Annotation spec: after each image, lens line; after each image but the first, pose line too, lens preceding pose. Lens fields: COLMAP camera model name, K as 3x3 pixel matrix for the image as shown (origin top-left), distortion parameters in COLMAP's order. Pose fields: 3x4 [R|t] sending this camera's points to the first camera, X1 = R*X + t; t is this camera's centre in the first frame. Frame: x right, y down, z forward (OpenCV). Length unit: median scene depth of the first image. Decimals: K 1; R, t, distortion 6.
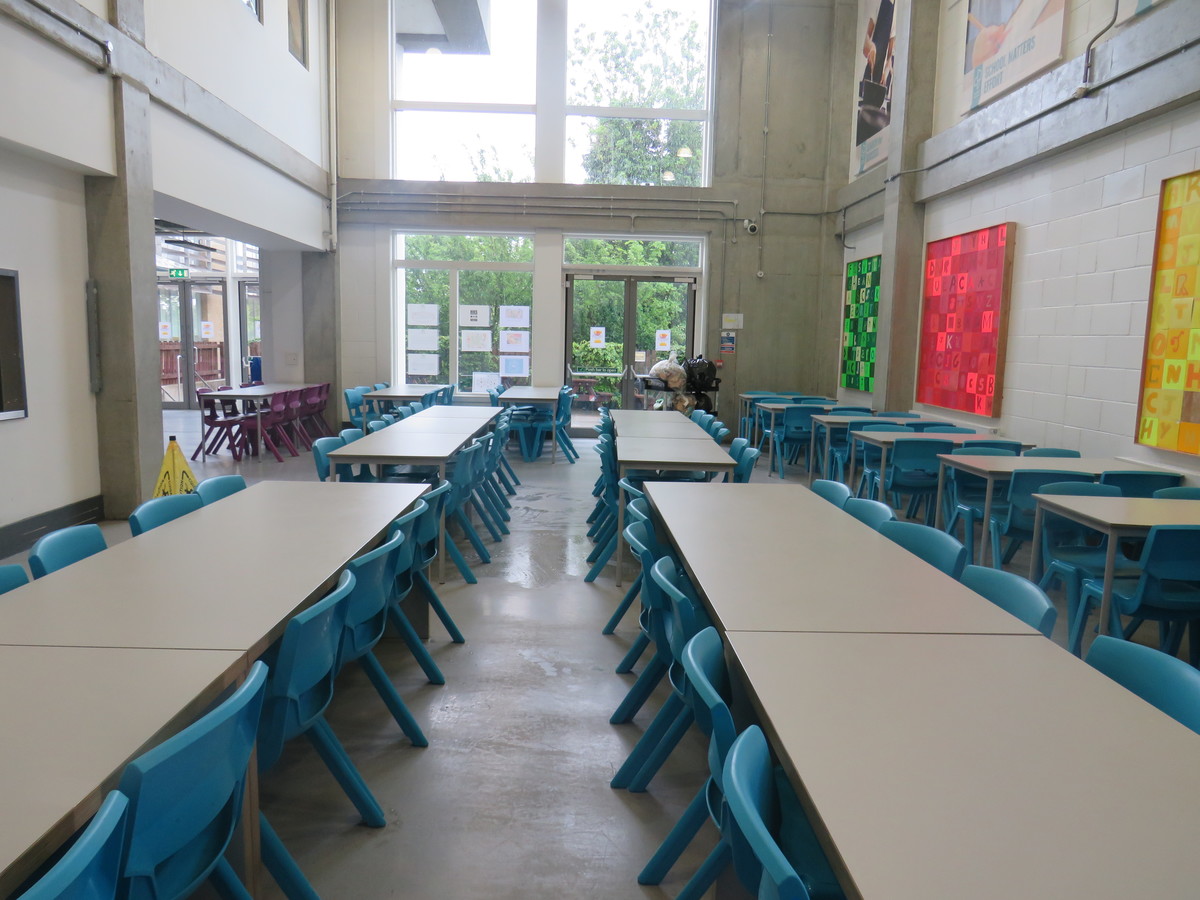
lens RADIAL K [[843.6, 0, 600.0], [0, 843.6, 450.0], [0, 0, 1]] dist [-0.032365, 0.006708]
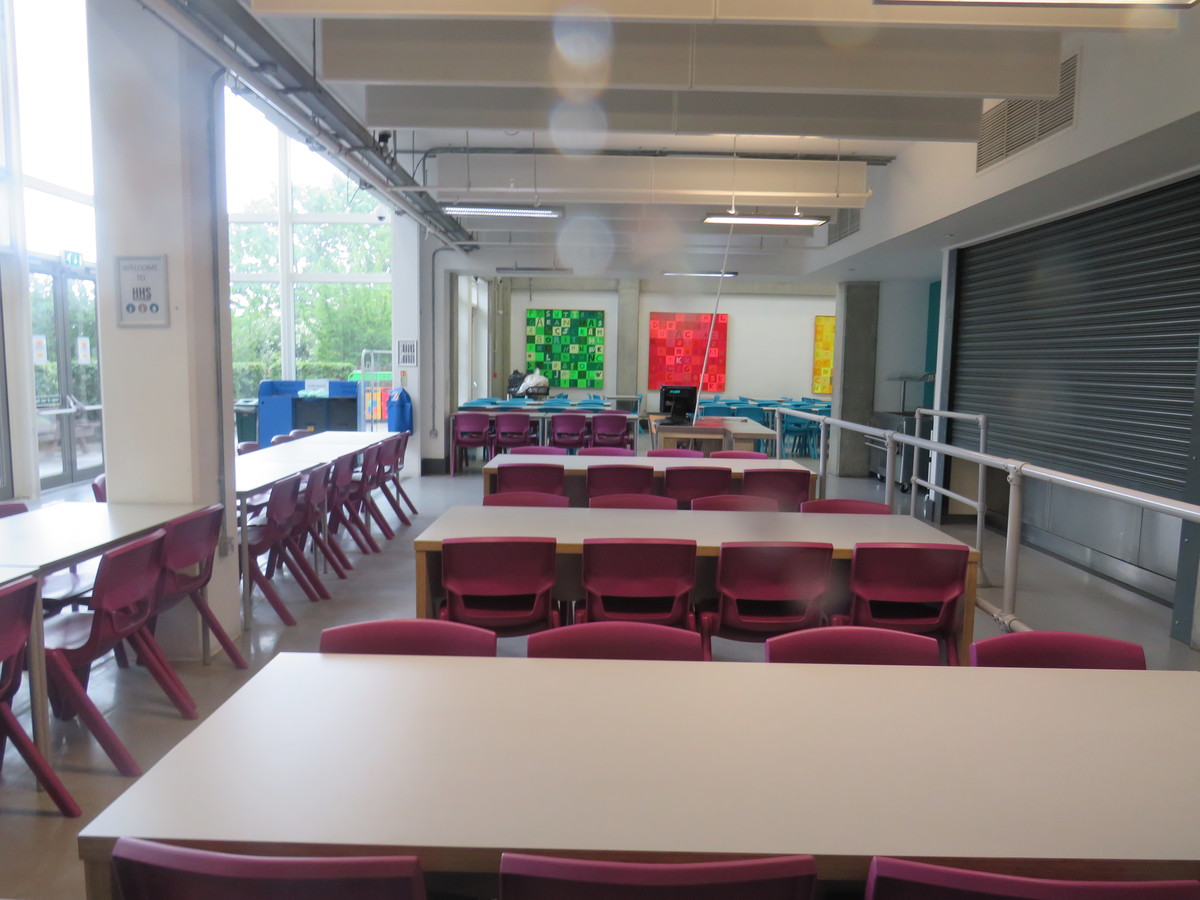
lens RADIAL K [[843.6, 0, 600.0], [0, 843.6, 450.0], [0, 0, 1]] dist [-0.032365, 0.006708]
pose [[0.017474, -0.125866, 0.991893, -2.808483], [0.111347, 0.986119, 0.123172, -0.298952], [-0.993628, 0.108292, 0.031247, 1.801645]]
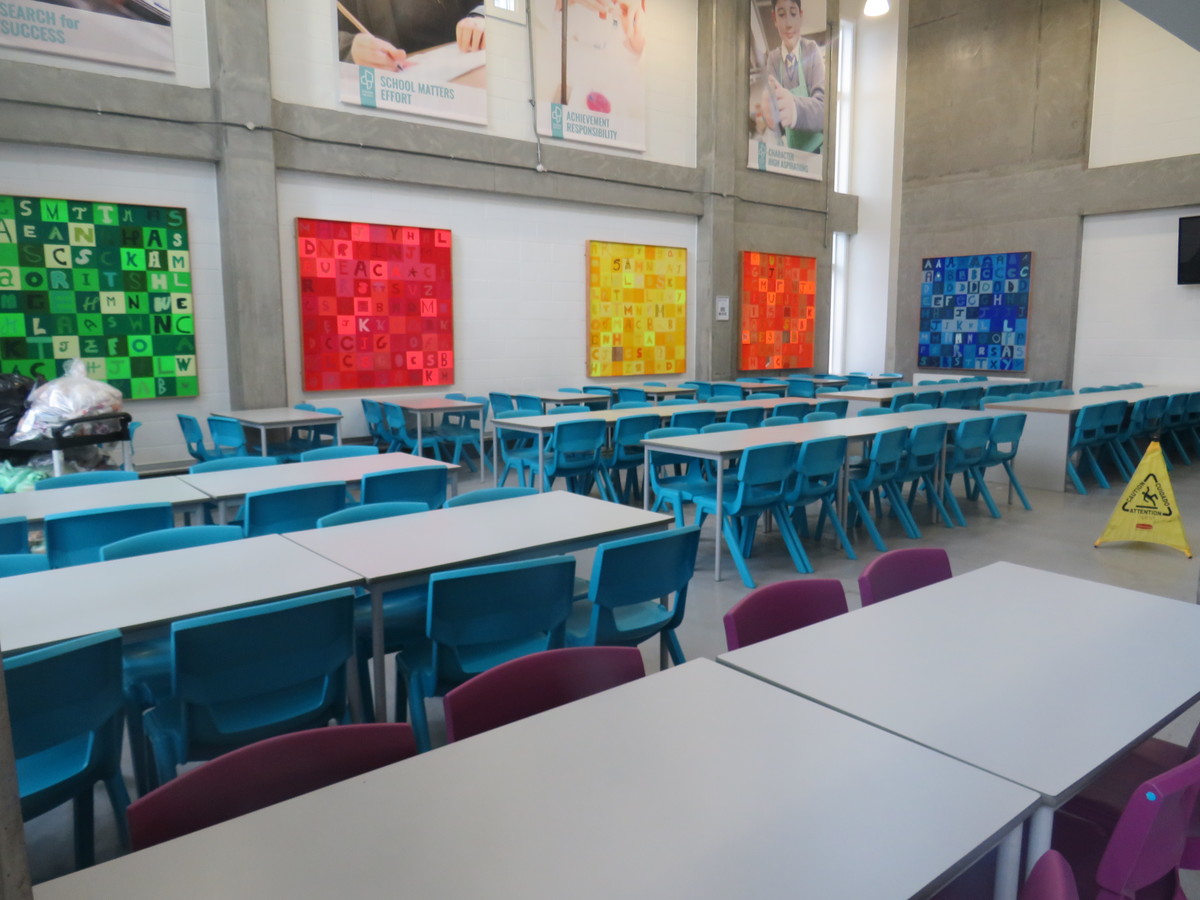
lens RADIAL K [[843.6, 0, 600.0], [0, 843.6, 450.0], [0, 0, 1]] dist [-0.032365, 0.006708]
pose [[-0.613662, -0.127701, 0.779174, -0.918307], [0.096773, 0.967230, 0.234738, -0.303600], [-0.783616, 0.219453, -0.581194, 2.185783]]
